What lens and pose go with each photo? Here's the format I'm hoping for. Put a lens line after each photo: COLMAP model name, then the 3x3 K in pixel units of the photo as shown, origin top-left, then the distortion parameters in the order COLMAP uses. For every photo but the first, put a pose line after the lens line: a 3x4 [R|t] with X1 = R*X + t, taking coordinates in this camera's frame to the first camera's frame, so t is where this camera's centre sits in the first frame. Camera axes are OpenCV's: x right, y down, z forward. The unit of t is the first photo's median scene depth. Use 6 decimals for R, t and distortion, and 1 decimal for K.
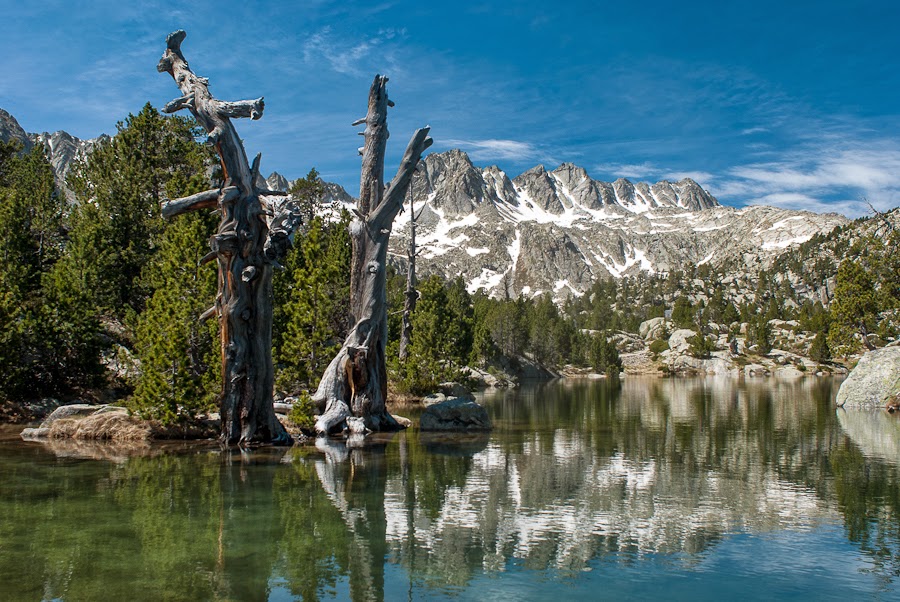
lens RADIAL K [[949.4, 0, 450.0], [0, 949.4, 301.0], [0, 0, 1]] dist [-0.047937, -0.001440]
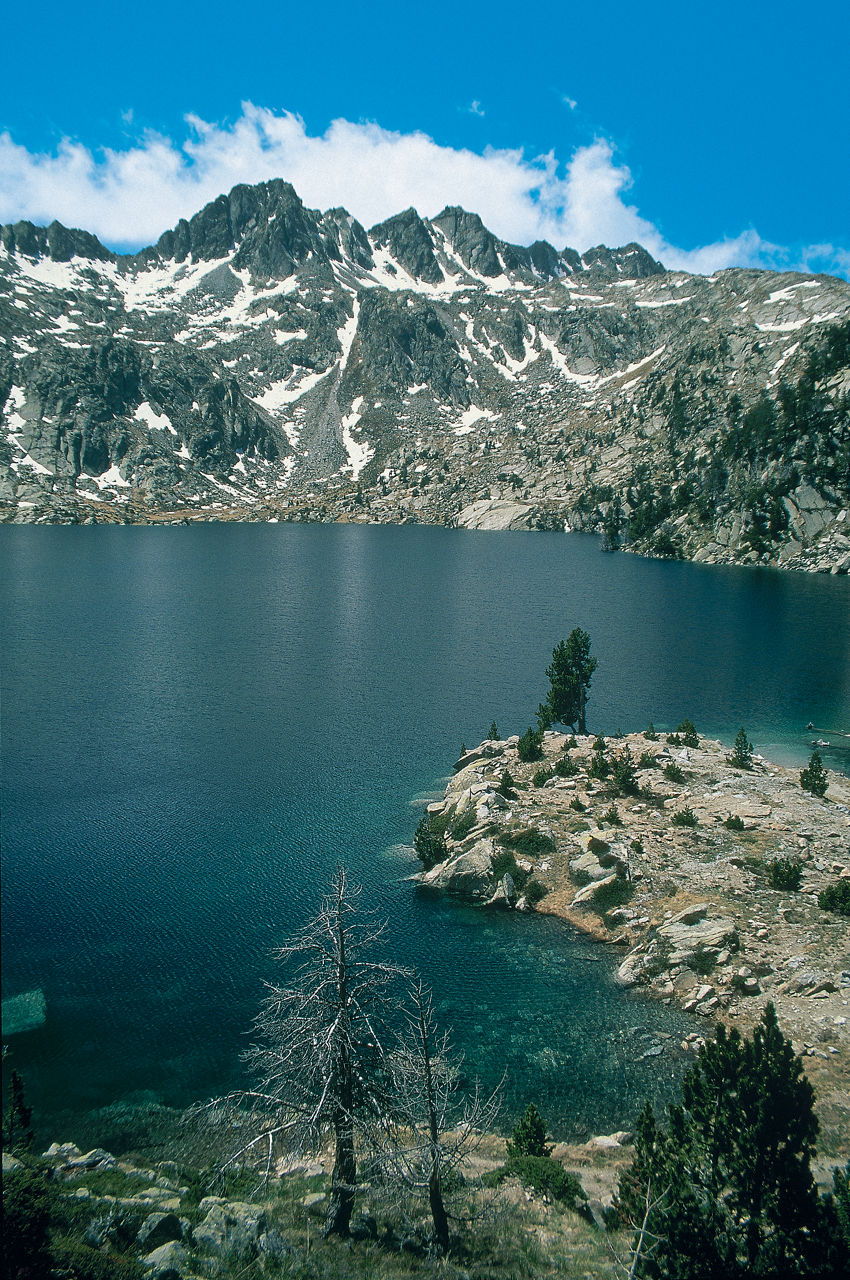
lens RADIAL K [[1089.5, 0, 425.0], [0, 1089.5, 640.0], [0, 0, 1]] dist [-0.162707, 0.148733]
pose [[0.998120, -0.003317, 0.061208, 0.072827], [-0.009429, 0.978342, 0.206779, -0.004522], [-0.060568, -0.206967, 0.976471, 0.270067]]
